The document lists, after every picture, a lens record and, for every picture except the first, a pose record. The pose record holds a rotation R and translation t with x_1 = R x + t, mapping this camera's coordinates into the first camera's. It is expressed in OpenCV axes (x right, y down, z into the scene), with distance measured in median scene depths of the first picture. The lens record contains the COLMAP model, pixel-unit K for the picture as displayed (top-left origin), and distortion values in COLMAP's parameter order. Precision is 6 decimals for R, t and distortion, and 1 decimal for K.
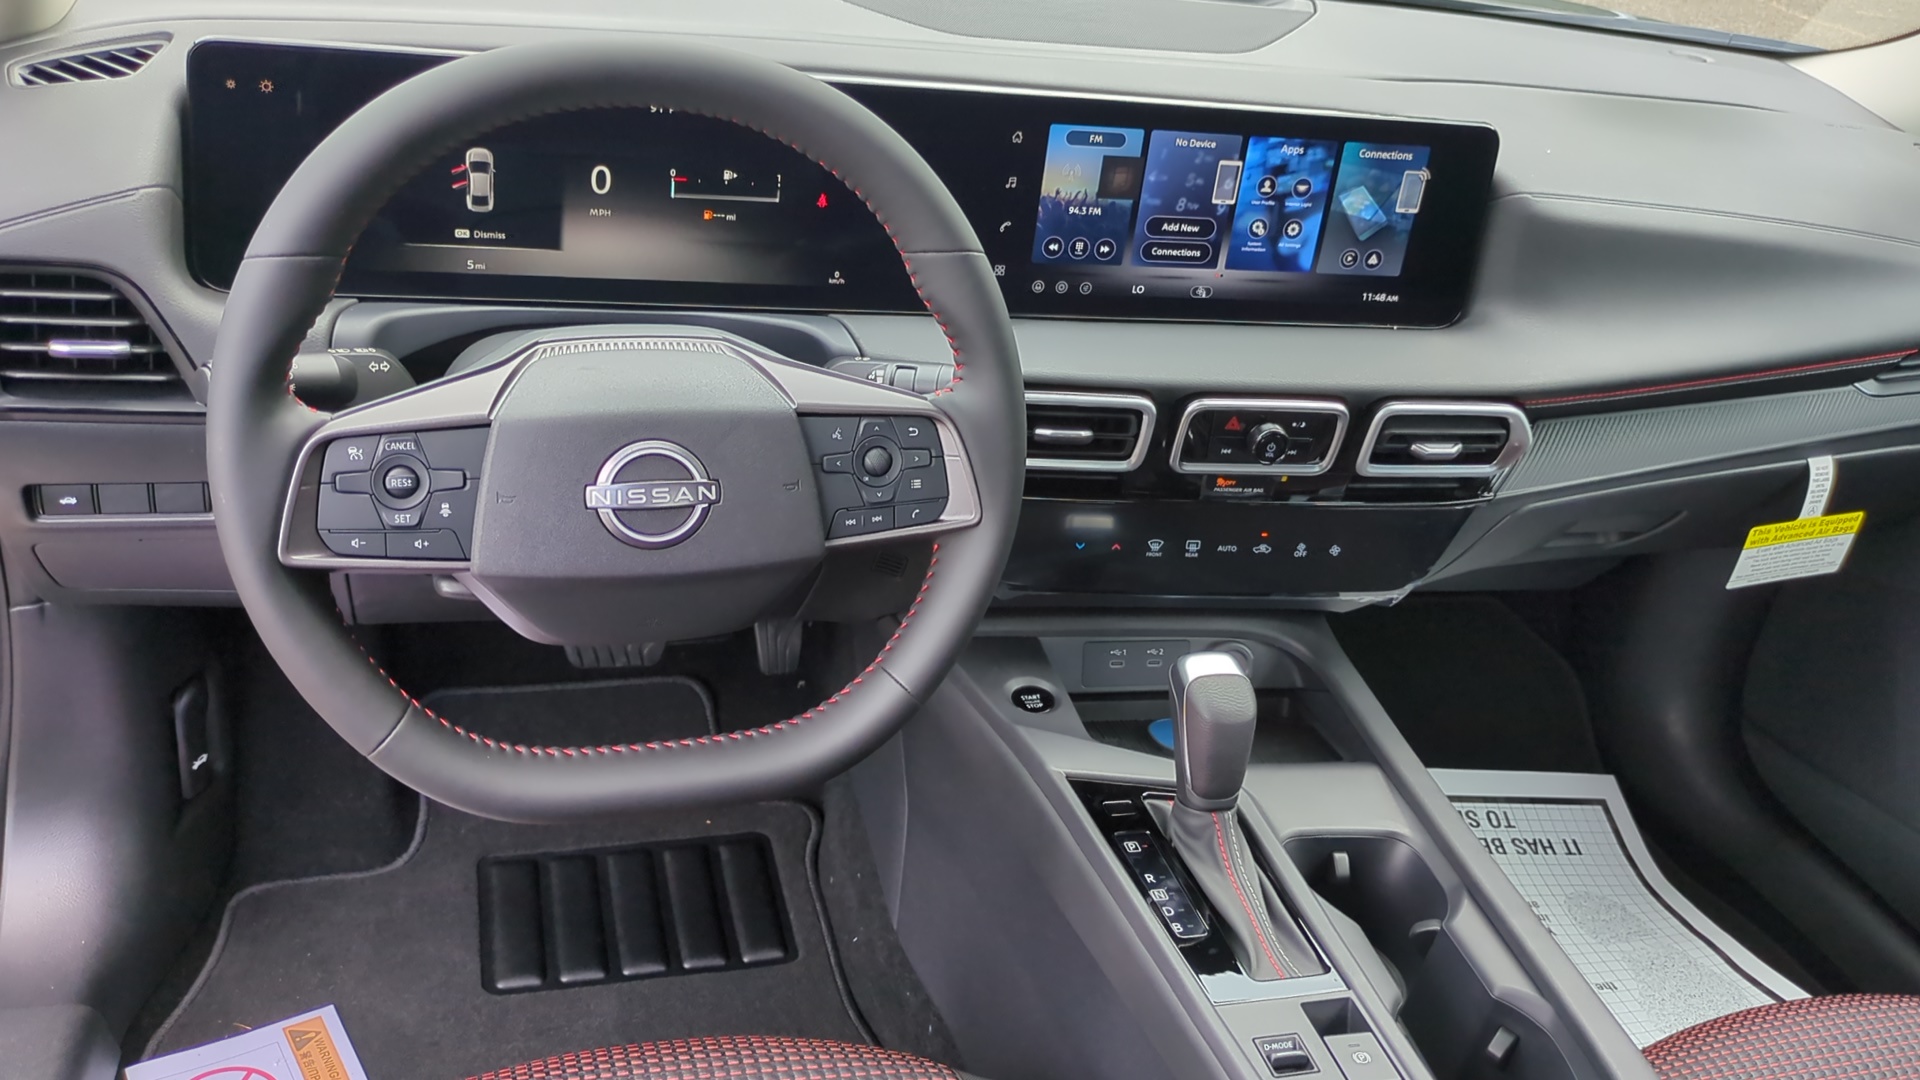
lens RADIAL K [[1473.0, 0, 961.9], [0, 1473.0, 551.8], [0, 0, 1]] dist [-0.000252, -0.010829]
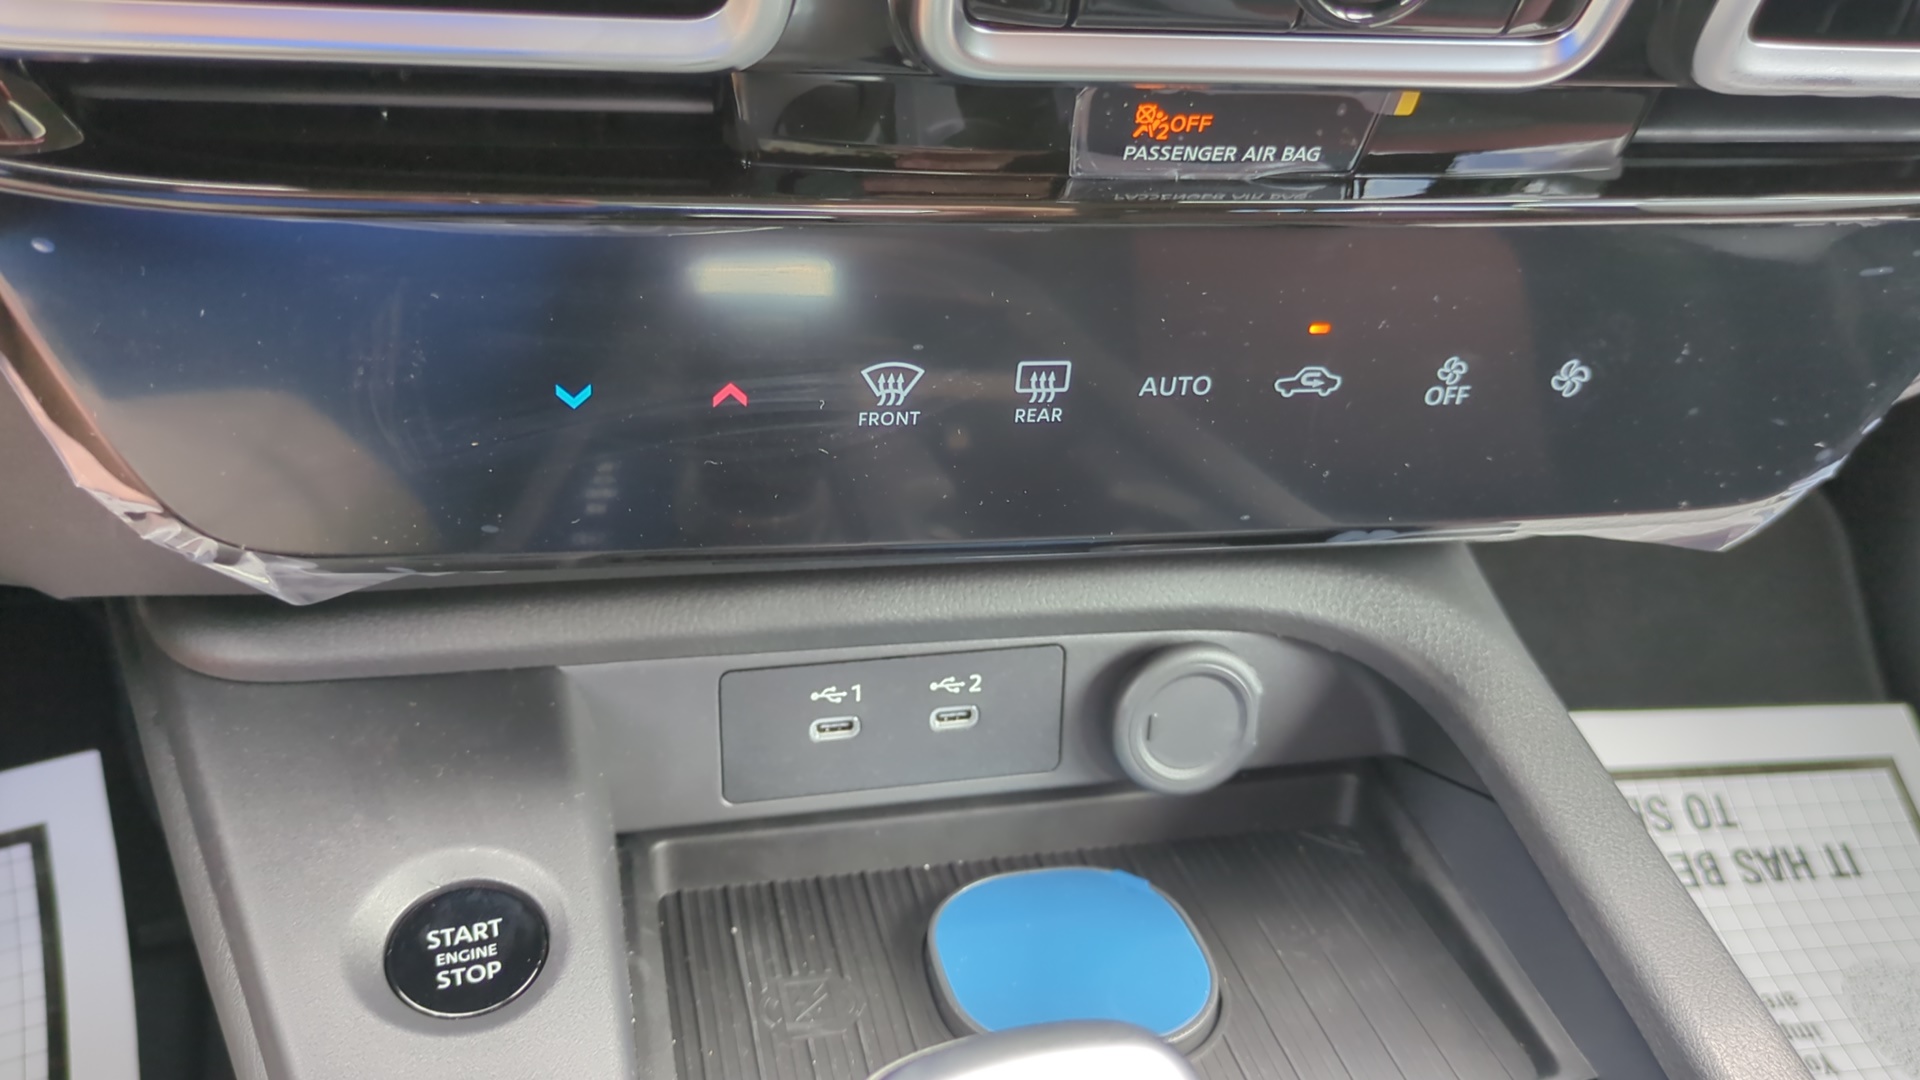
lens RADIAL K [[1473.0, 0, 961.3], [0, 1473.0, 536.4], [0, 0, 1]] dist [-0.000252, -0.010829]
pose [[0.999796, -0.018311, 0.008537, 0.140543], [0.016404, 0.982402, 0.186059, -0.025299], [-0.011793, -0.185881, 0.982501, 0.744930]]
